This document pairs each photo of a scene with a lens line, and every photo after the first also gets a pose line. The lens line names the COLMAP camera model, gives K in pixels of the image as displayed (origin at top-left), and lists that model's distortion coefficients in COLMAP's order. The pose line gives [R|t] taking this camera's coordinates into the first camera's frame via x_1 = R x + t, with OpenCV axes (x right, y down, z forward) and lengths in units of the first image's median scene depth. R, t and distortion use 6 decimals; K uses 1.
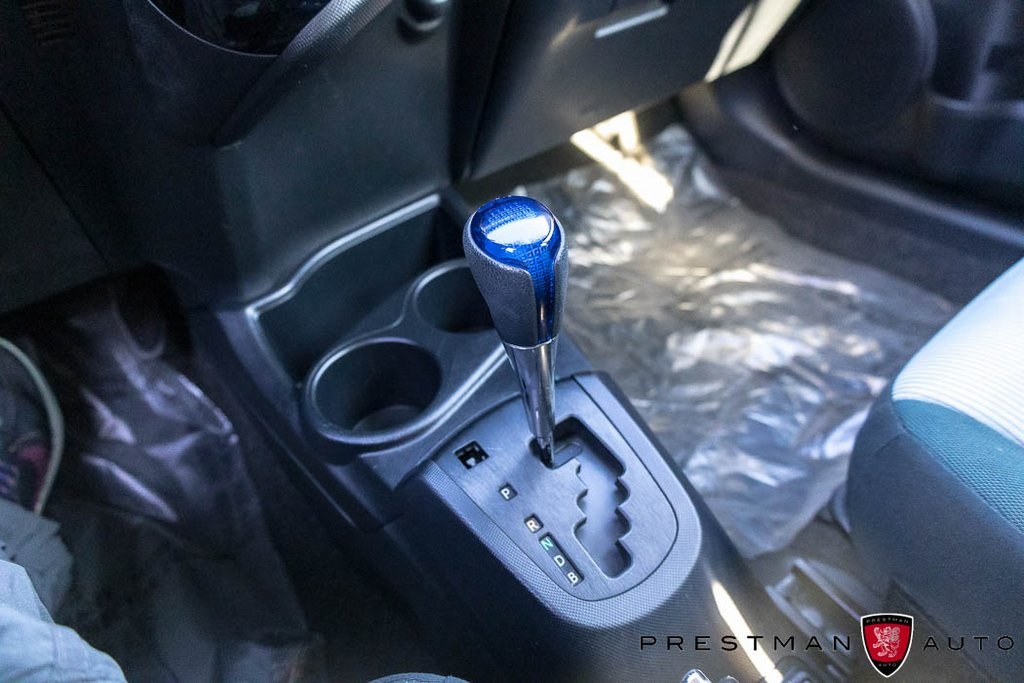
lens RADIAL K [[683.9, 0, 512.0], [0, 683.9, 341.5], [0, 0, 1]] dist [-0.000200, 0.006368]
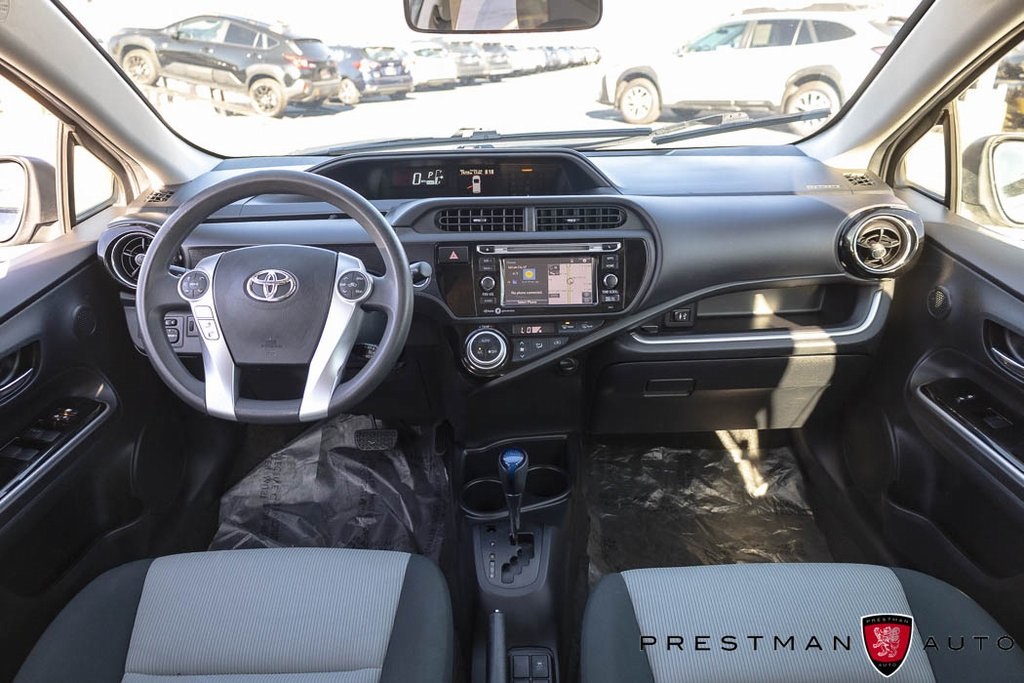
lens RADIAL K [[683.9, 0, 512.0], [0, 683.9, 341.5], [0, 0, 1]] dist [-0.000200, 0.006368]
pose [[0.799418, 0.298224, -0.521530, 0.609958], [-0.426822, 0.892847, -0.143694, -0.072921], [0.422793, 0.337472, 0.841046, -0.768352]]
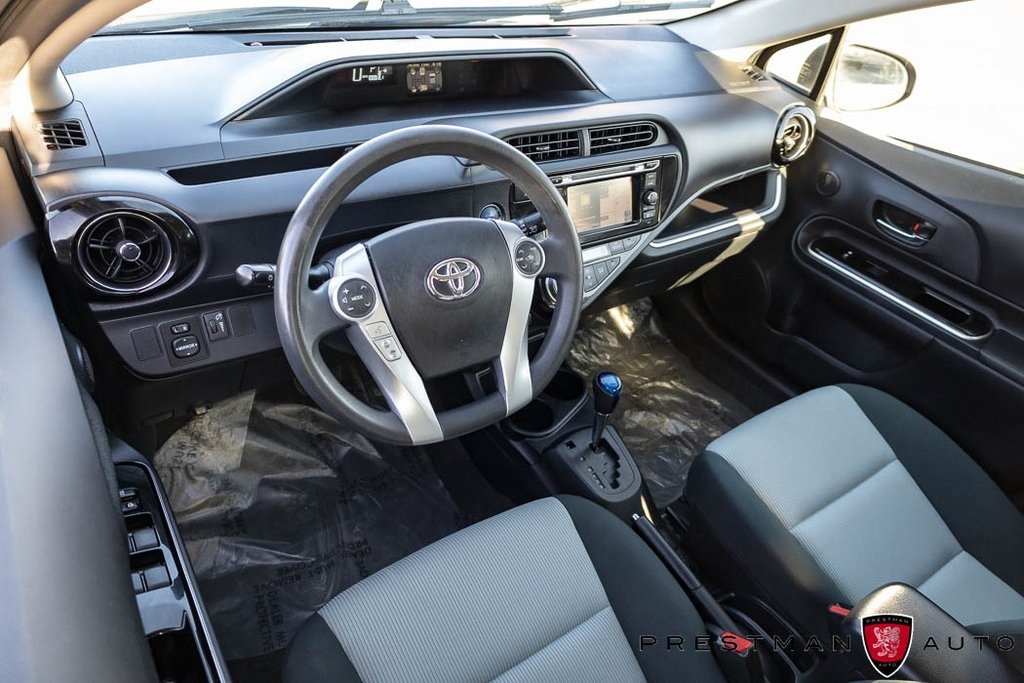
lens RADIAL K [[664.0, 0, 512.0], [0, 664.0, 341.5], [0, 0, 1]] dist [0.000897, 0.004448]
pose [[0.975414, 0.195123, 0.102445, -0.342857], [-0.189476, 0.979906, -0.062316, -0.022552], [-0.112546, 0.041373, 0.992785, -0.921836]]
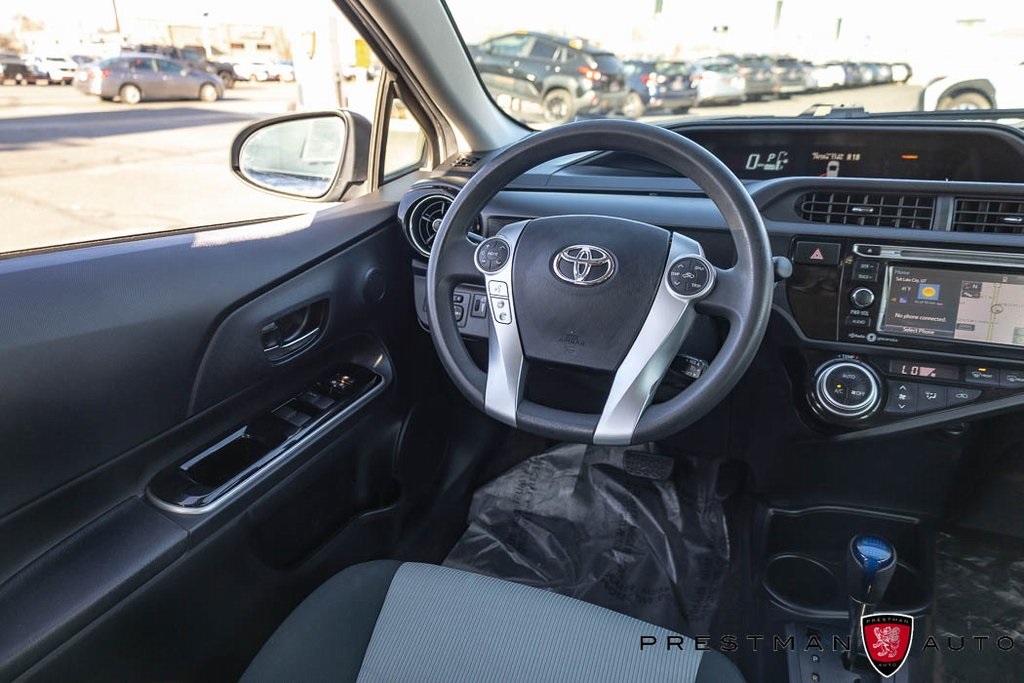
lens RADIAL K [[664.0, 0, 512.0], [0, 664.0, 341.5], [0, 0, 1]] dist [0.000897, 0.004448]
pose [[0.515048, 0.389268, -0.763673, 0.317701], [-0.577557, 0.815924, 0.026376, -0.036221], [0.633366, 0.427480, 0.645065, -0.584249]]
